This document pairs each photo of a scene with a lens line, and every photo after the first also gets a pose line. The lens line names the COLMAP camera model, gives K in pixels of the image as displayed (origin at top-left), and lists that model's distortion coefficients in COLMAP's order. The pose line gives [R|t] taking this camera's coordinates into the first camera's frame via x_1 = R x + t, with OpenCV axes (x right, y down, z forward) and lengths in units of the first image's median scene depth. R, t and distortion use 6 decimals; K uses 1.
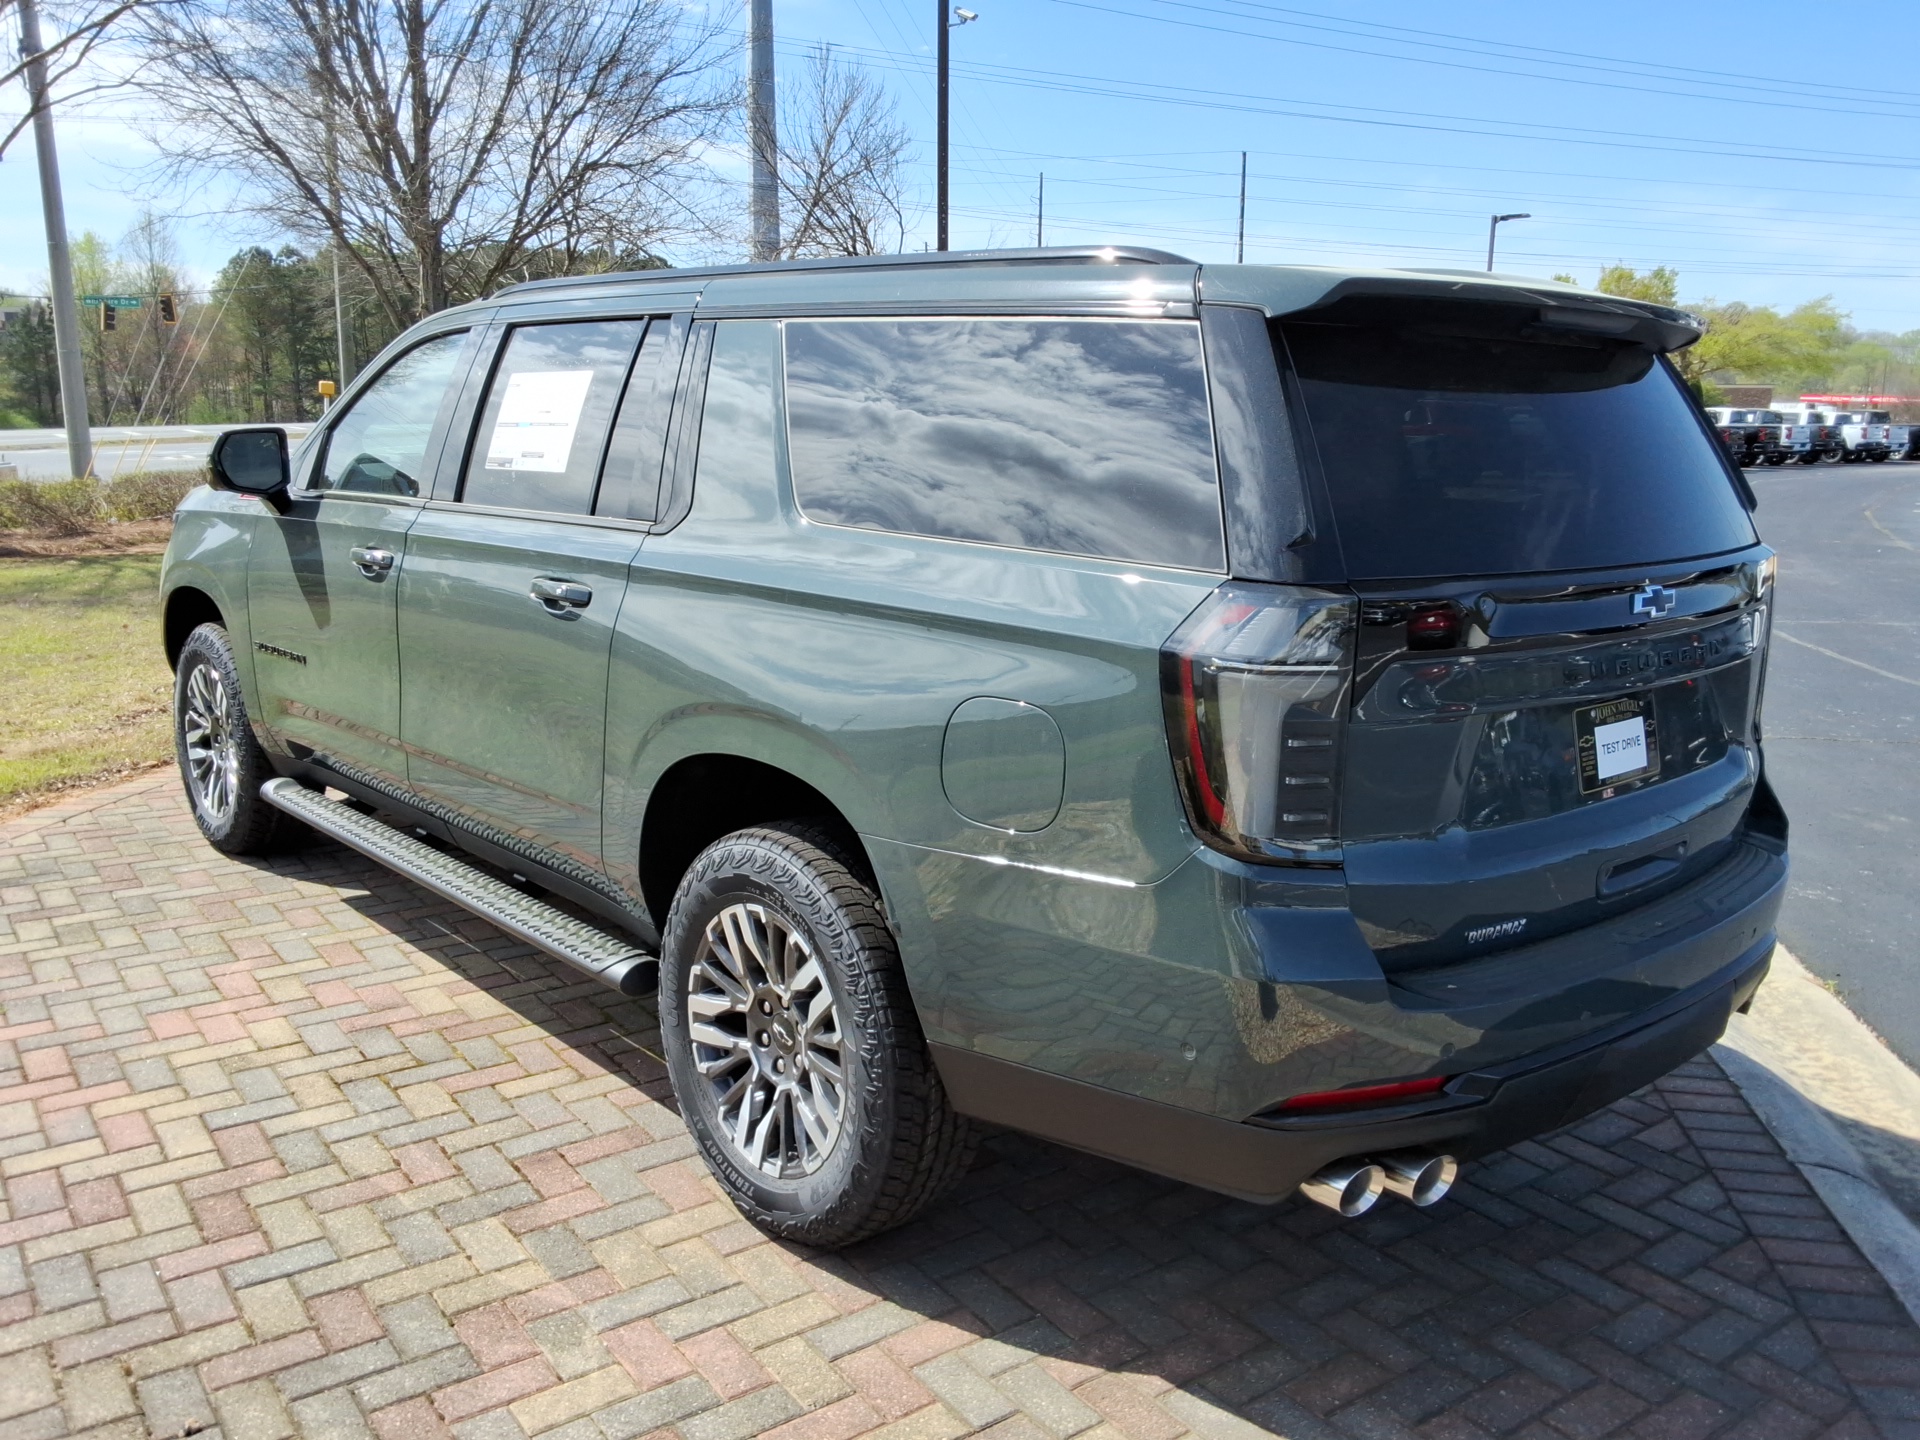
lens RADIAL K [[1531.7, 0, 973.6], [0, 1531.7, 703.5], [0, 0, 1]] dist [0.119075, -0.188667]
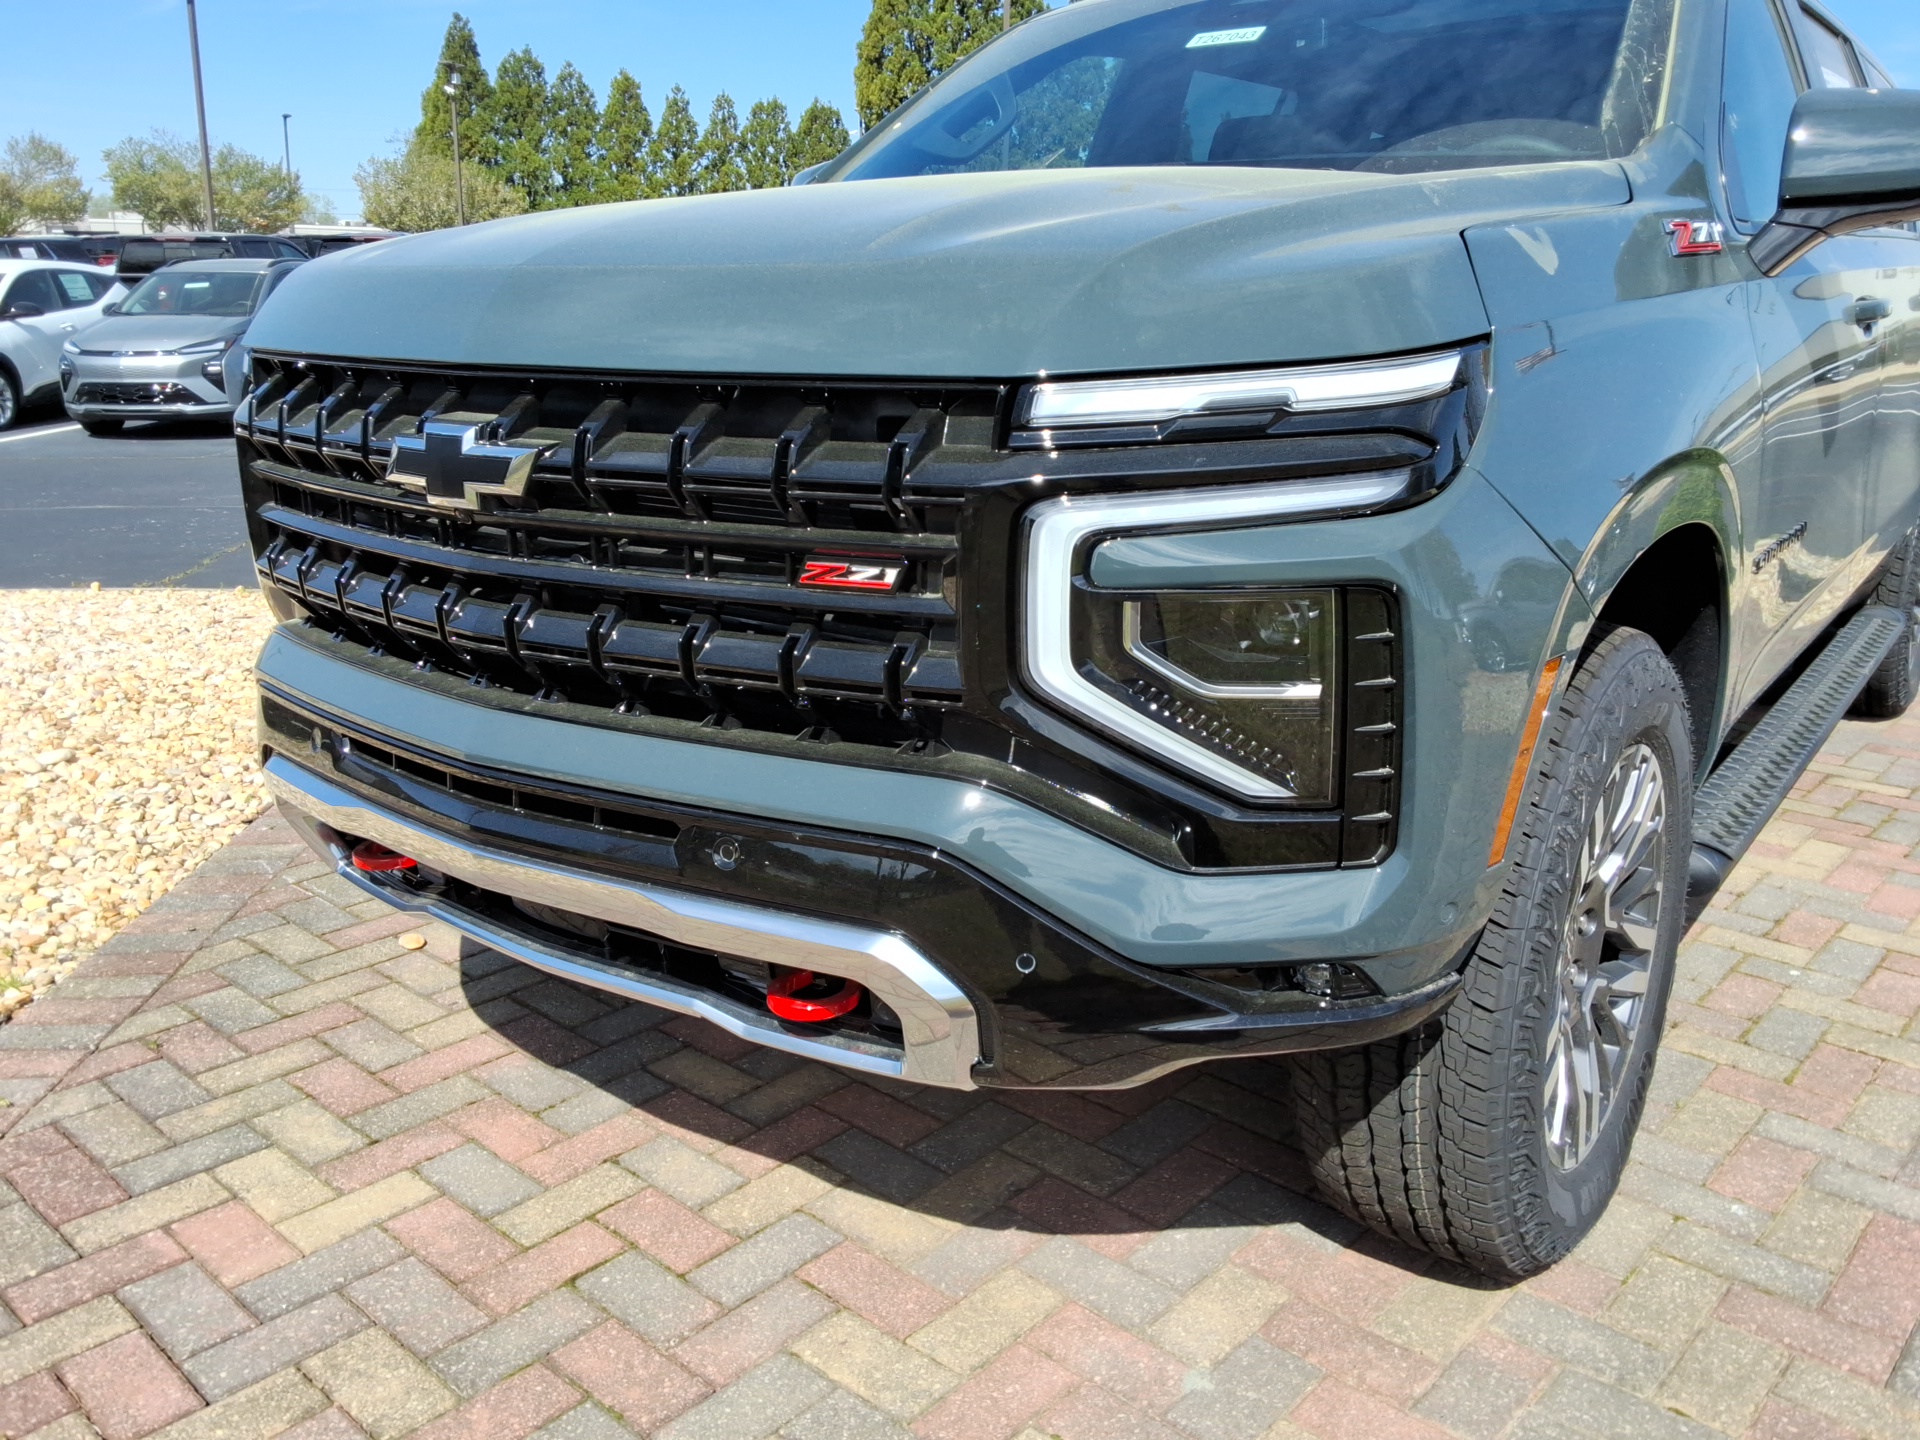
lens RADIAL K [[1543.1, 0, 973.9], [0, 1543.1, 700.5], [0, 0, 1]] dist [0.089252, -0.137771]
pose [[-0.198952, -0.271854, 0.941549, -1.213555], [0.176556, 0.935092, 0.307297, -0.259649], [-0.963974, 0.227374, -0.138040, 1.821686]]
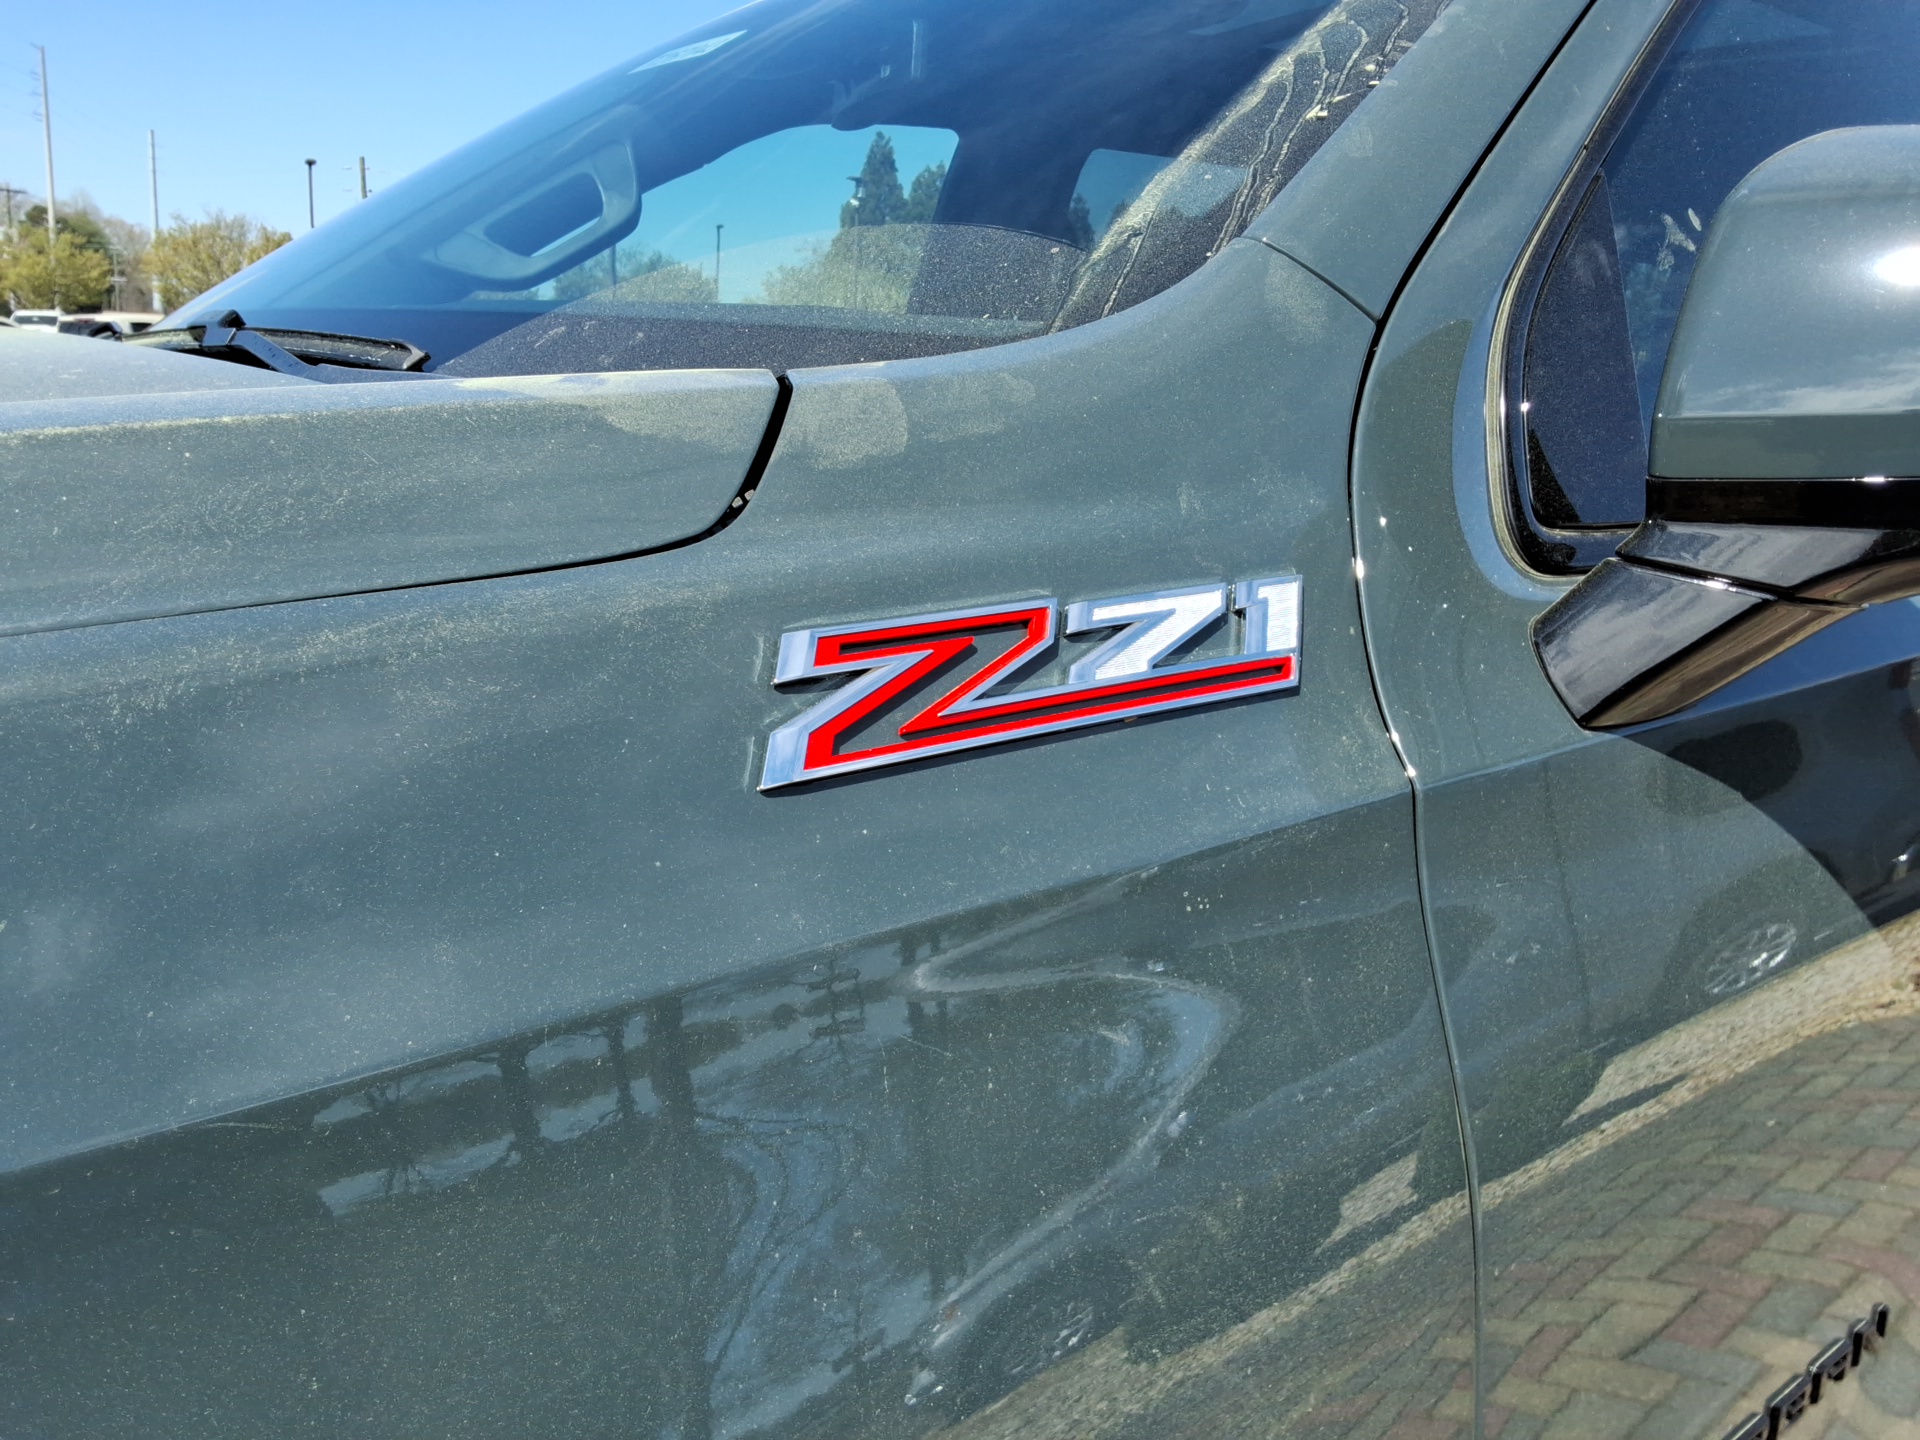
lens RADIAL K [[1520.5, 0, 994.9], [0, 1520.5, 756.2], [0, 0, 1]] dist [0.119270, -0.172489]
pose [[0.038882, -0.251833, 0.966989, -0.816983], [0.151507, 0.958019, 0.243405, -0.222757], [-0.987691, 0.137041, 0.075405, 1.435852]]
